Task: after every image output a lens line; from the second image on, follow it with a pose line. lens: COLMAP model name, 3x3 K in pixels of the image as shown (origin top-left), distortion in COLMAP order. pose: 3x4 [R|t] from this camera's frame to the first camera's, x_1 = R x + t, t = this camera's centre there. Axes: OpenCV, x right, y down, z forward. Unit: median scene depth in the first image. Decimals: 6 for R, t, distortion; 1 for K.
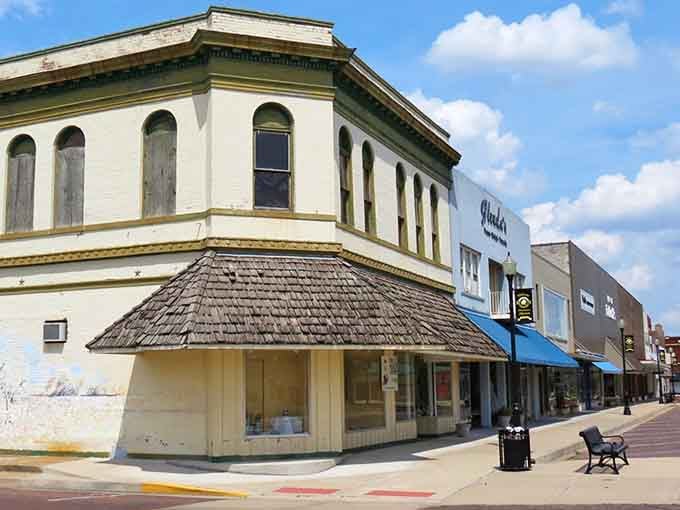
lens RADIAL K [[1127.9, 0, 340.0], [0, 1127.9, 255.0], [0, 0, 1]] dist [-0.065885, -0.043439]
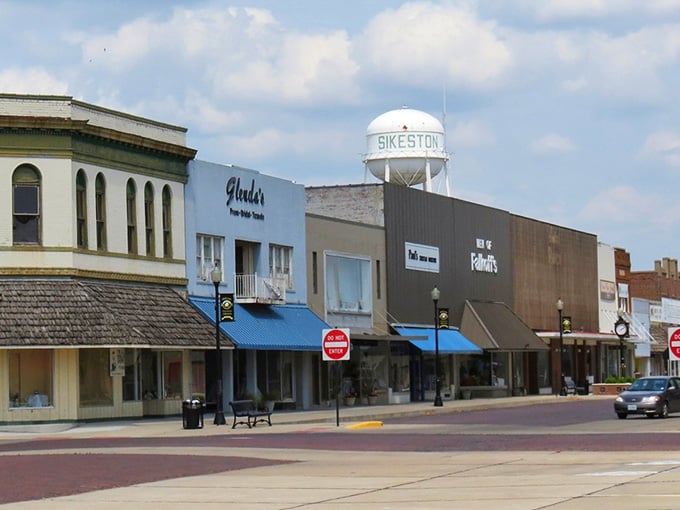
lens RADIAL K [[1819.4, 0, 340.0], [0, 1819.4, 255.0], [0, 0, 1]] dist [-0.136787, -0.155562]
pose [[0.990387, 0.004146, 0.138261, 0.012823], [-0.011387, 0.998602, 0.051616, -0.143455], [-0.137854, -0.052695, 0.989050, -1.211270]]
